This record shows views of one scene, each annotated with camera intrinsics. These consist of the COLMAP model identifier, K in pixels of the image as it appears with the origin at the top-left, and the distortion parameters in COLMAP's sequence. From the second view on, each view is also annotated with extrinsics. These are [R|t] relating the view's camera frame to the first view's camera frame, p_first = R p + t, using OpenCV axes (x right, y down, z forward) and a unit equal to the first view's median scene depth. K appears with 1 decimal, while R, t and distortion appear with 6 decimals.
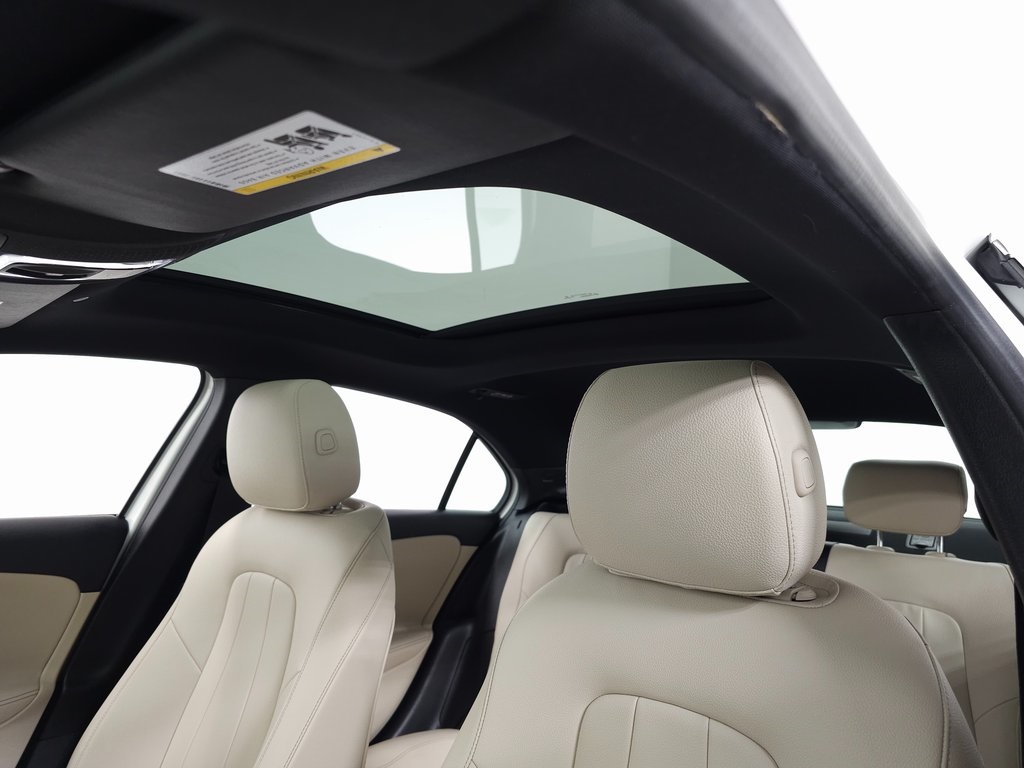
lens RADIAL K [[703.6, 0, 512.0], [0, 703.6, 384.0], [0, 0, 1]] dist [0.044492, -0.002762]
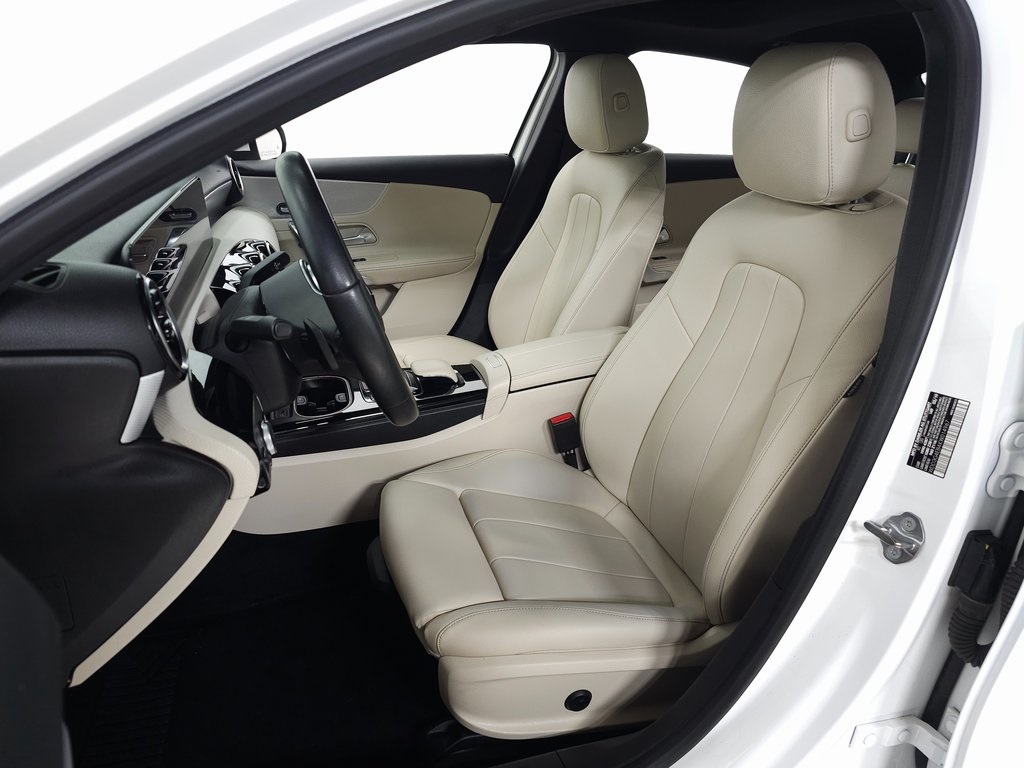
lens RADIAL K [[692.7, 0, 512.0], [0, 692.7, 384.0], [0, 0, 1]] dist [0.000926, -0.002059]
pose [[0.860514, 0.171508, -0.479688, 0.288640], [0.074420, 0.889199, 0.451428, -0.053881], [0.503962, -0.424158, 0.752405, -0.364771]]
